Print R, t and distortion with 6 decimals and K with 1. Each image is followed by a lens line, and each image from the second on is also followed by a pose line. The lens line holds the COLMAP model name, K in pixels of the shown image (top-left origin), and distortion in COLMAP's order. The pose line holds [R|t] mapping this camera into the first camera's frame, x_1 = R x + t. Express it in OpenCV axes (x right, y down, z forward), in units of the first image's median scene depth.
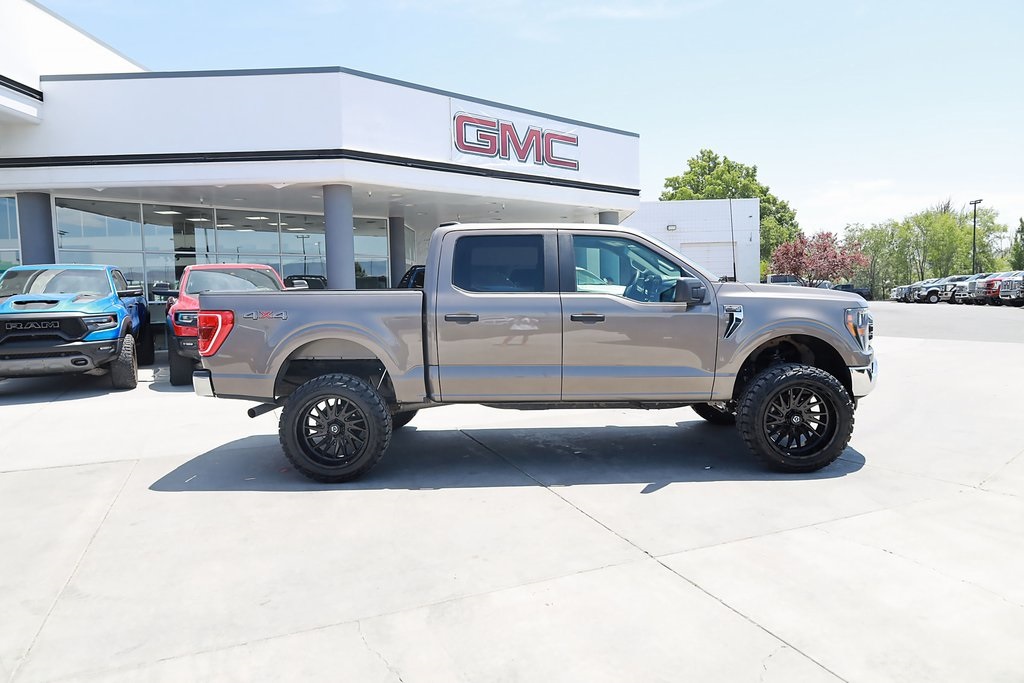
lens RADIAL K [[693.7, 0, 506.8], [0, 693.7, 343.3], [0, 0, 1]] dist [0.010751, 0.000605]
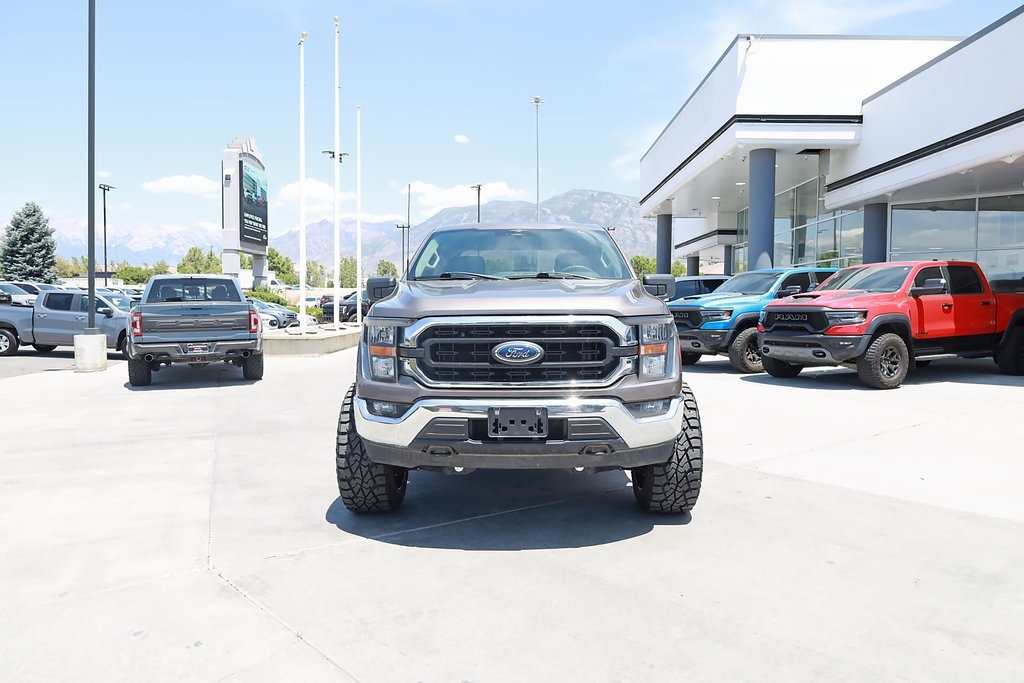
lens RADIAL K [[698.7, 0, 515.3], [0, 698.7, 337.5], [0, 0, 1]] dist [0.001604, -0.010350]
pose [[0.010697, 0.071622, -0.997374, 0.419158], [-0.080964, 0.994219, 0.070527, -0.031783], [0.996660, 0.079997, 0.016434, 0.393222]]
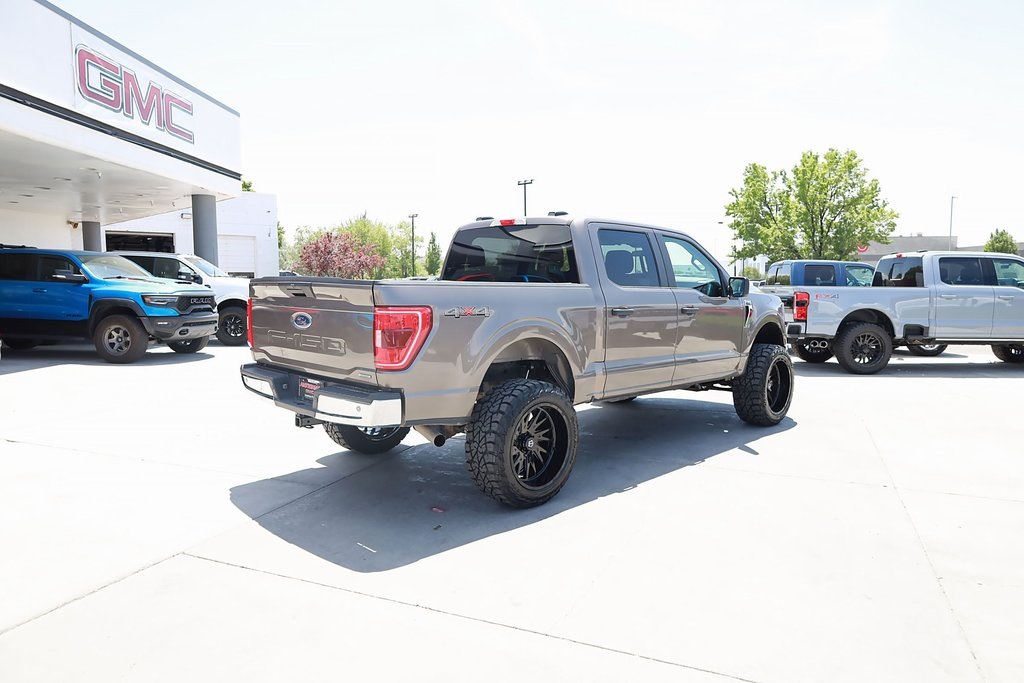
lens RADIAL K [[698.7, 0, 515.3], [0, 698.7, 337.5], [0, 0, 1]] dist [0.001604, -0.010350]
pose [[0.688094, -0.038166, 0.724617, -0.302063], [0.040885, 0.999069, 0.013797, -0.006753], [-0.724469, 0.020132, 0.689013, 0.143474]]
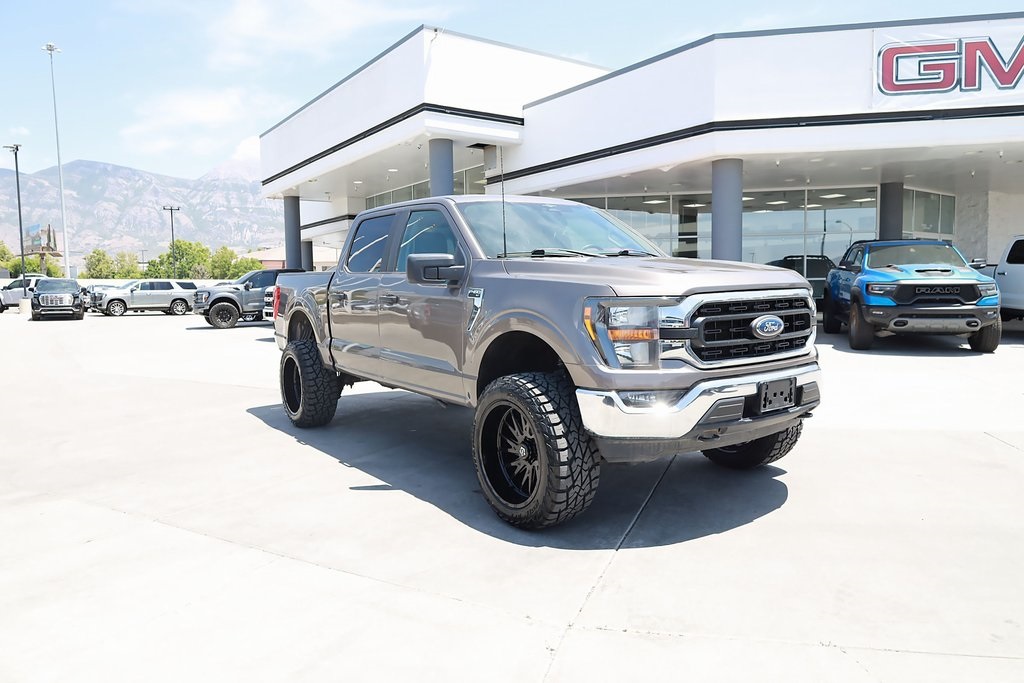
lens RADIAL K [[698.7, 0, 515.3], [0, 698.7, 337.5], [0, 0, 1]] dist [0.001604, -0.010350]
pose [[0.605596, 0.069225, -0.792755, 0.323320], [-0.055816, 0.997451, 0.044460, -0.012517], [0.793812, 0.017323, 0.607916, 0.187409]]
